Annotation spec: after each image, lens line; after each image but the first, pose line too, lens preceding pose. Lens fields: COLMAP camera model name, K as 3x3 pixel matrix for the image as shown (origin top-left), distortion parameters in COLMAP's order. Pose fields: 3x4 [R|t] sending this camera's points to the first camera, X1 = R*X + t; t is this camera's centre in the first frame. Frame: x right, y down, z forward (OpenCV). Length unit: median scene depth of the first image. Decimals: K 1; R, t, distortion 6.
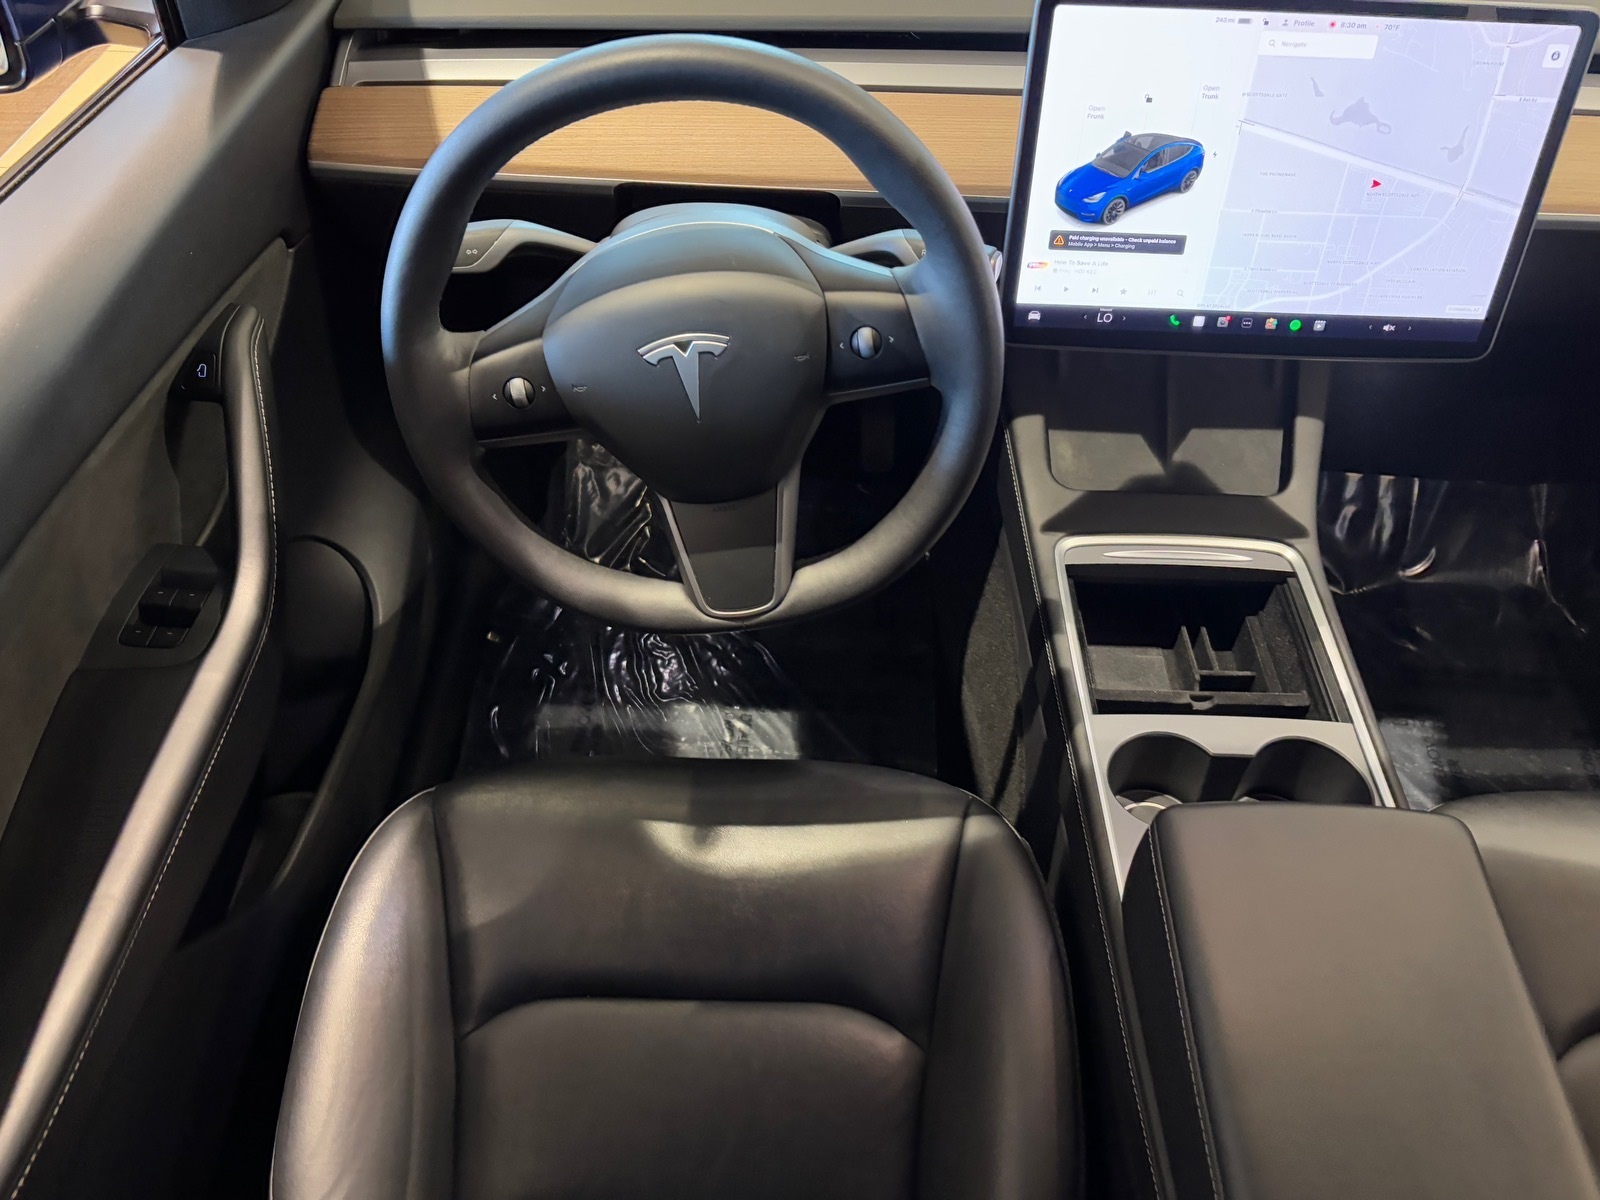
lens RADIAL K [[1246.0, 0, 795.4], [0, 1246.0, 601.8], [0, 0, 1]] dist [0.027248, -0.032958]
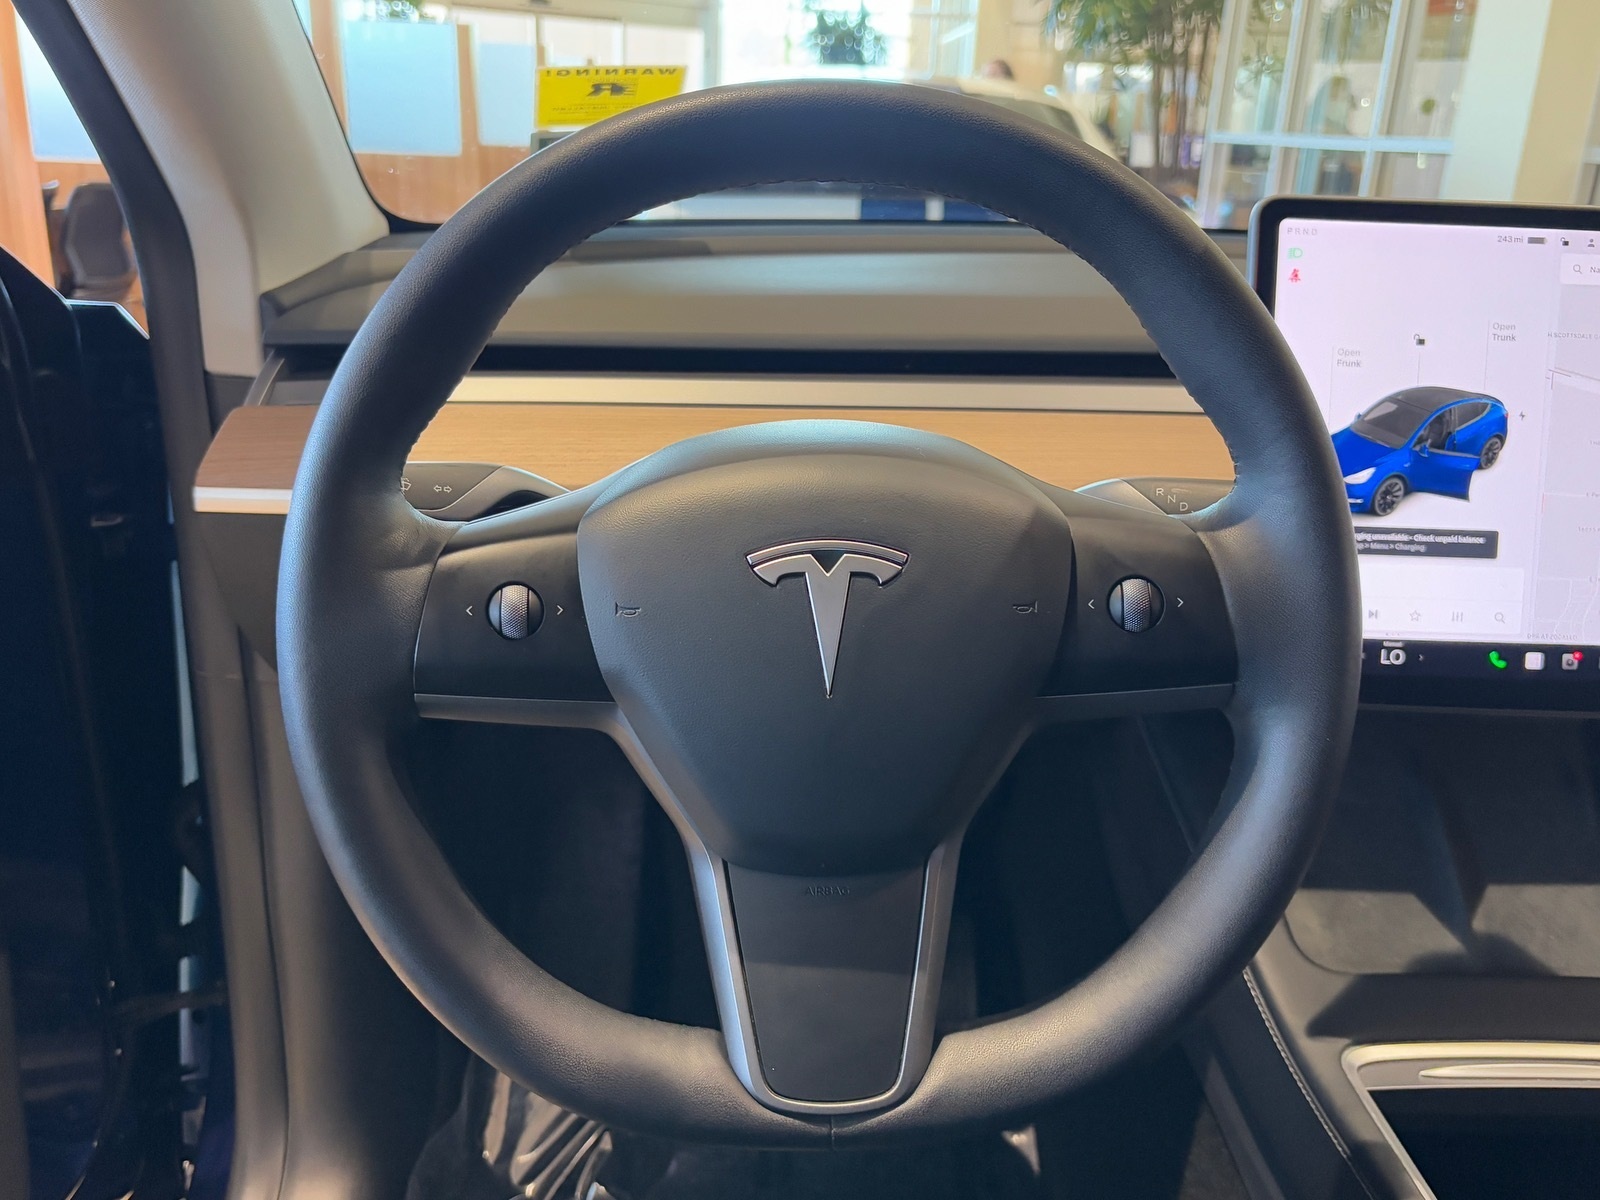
lens RADIAL K [[1405.8, 0, 800.5], [0, 1405.8, 607.3], [0, 0, 1]] dist [0.027153, -0.003658]
pose [[0.998225, -0.003868, 0.059434, -0.109097], [0.031880, 0.877601, -0.478331, 0.097008], [-0.050309, 0.479377, 0.876166, 0.357005]]
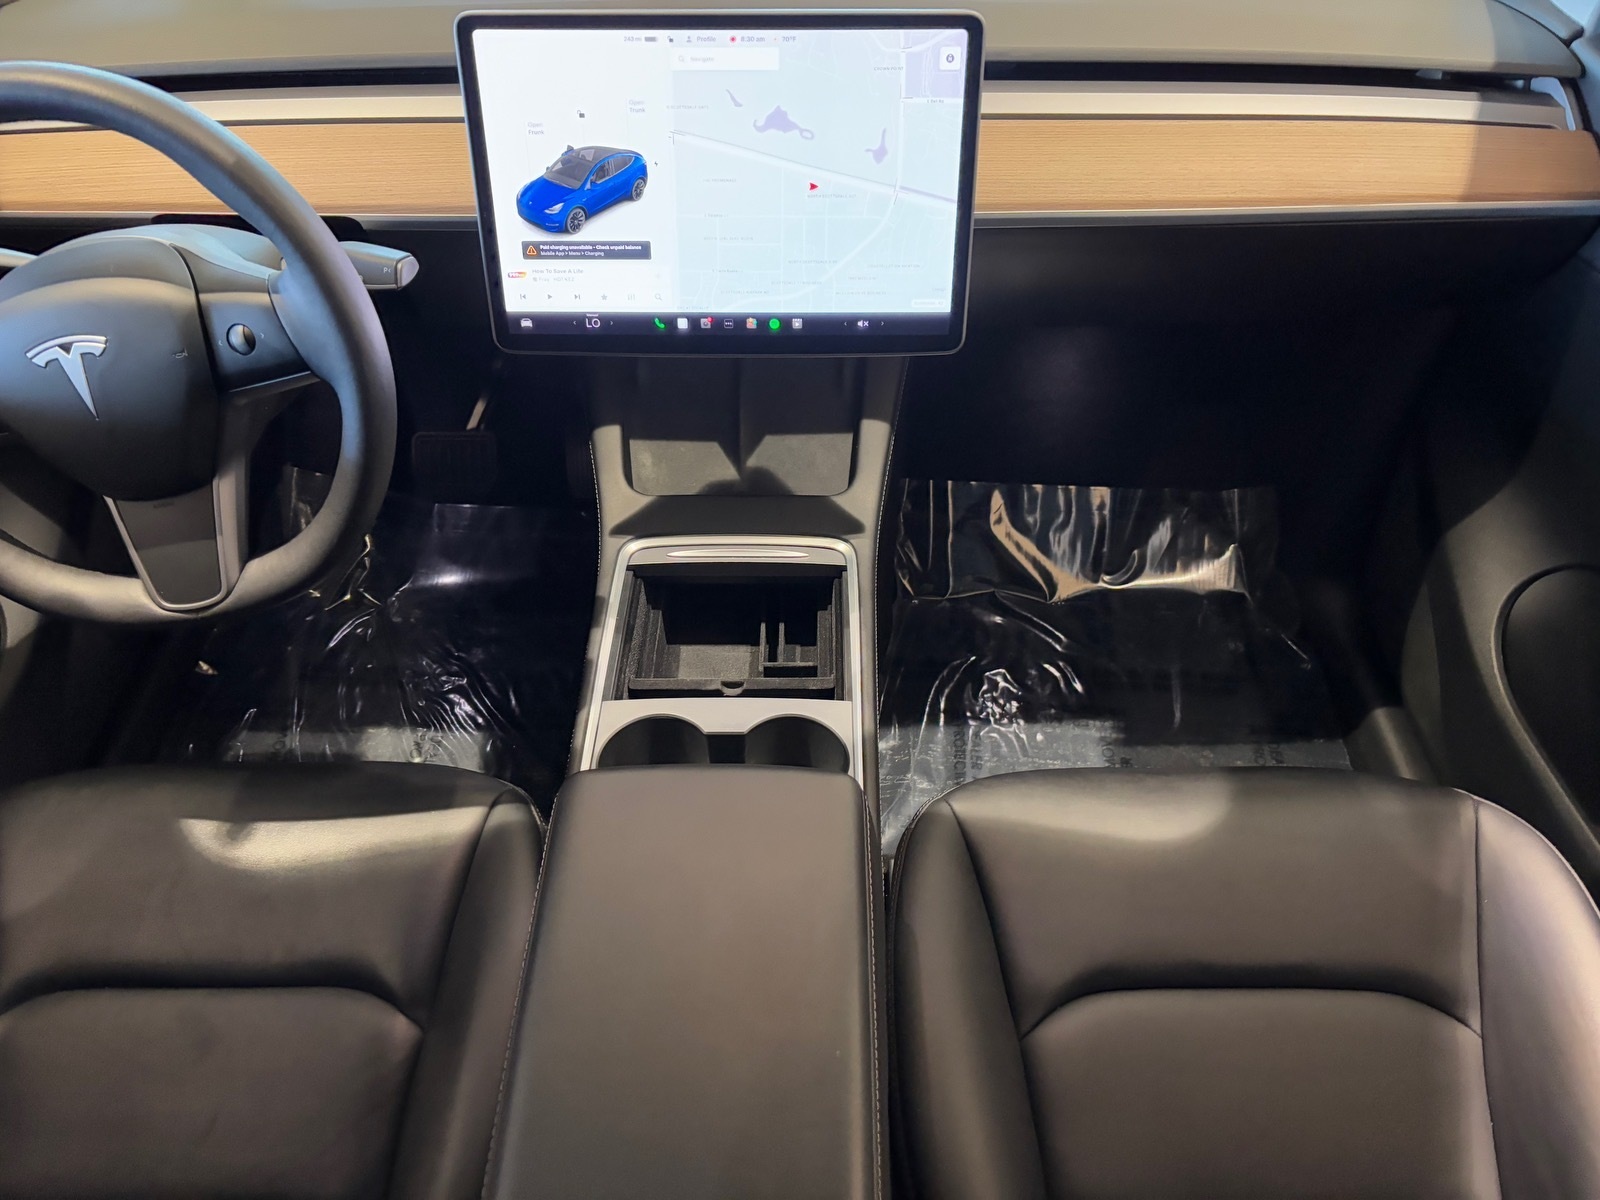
lens RADIAL K [[1246.0, 0, 801.5], [0, 1246.0, 606.0], [0, 0, 1]] dist [0.027248, -0.032958]
pose [[0.999272, -0.032233, -0.020410, 0.443226], [0.031157, 0.998213, -0.050991, 0.071776], [0.022017, 0.050318, 0.998491, -0.038198]]
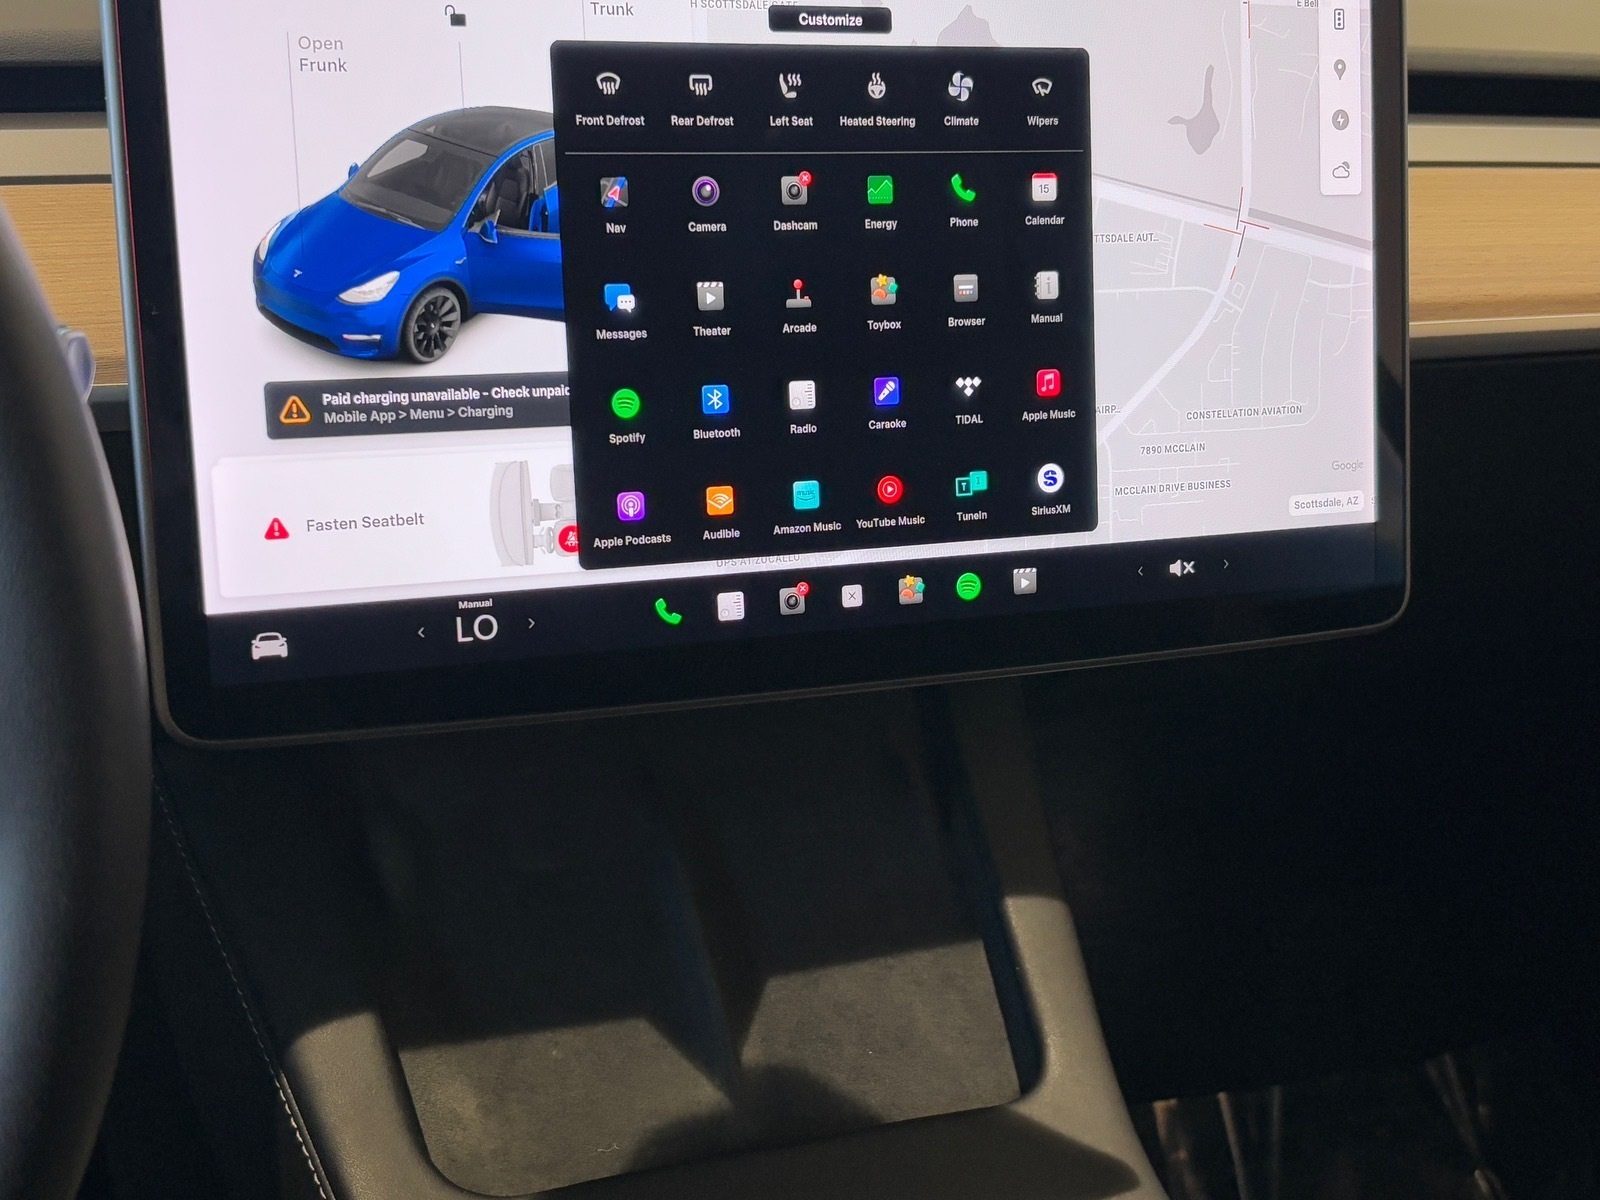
lens RADIAL K [[2205.4, 0, 762.5], [0, 2205.4, 608.8], [0, 0, 1]] dist [0.127475, 0.000000]
pose [[0.920881, -0.114890, 0.372531, 0.093694], [0.265307, 0.884859, -0.382933, 0.024781], [-0.285642, 0.451470, 0.845330, 0.462064]]
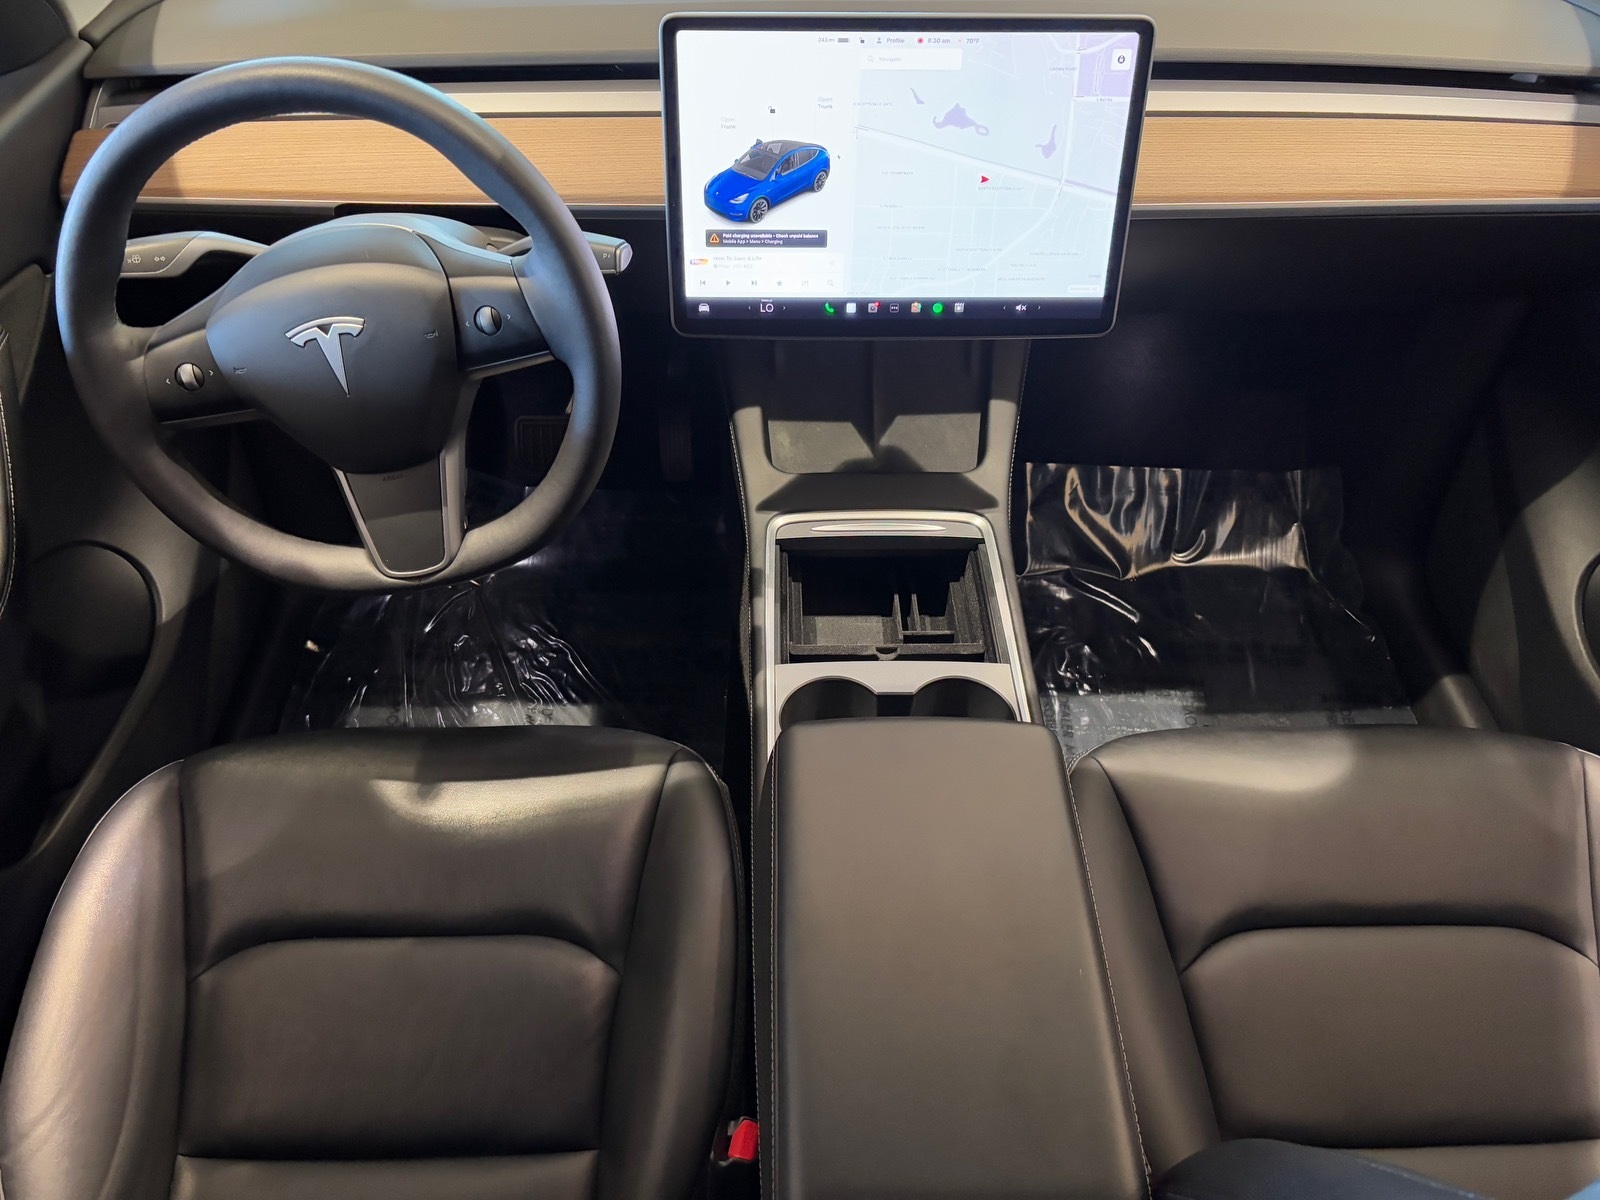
lens RADIAL K [[1246.0, 0, 790.8], [0, 1246.0, 609.7], [0, 0, 1]] dist [0.027248, -0.032958]
pose [[0.999276, -0.036843, 0.009474, 0.251833], [0.037215, 0.998395, -0.042689, 0.092581], [-0.007886, 0.043011, 0.999043, -0.106184]]
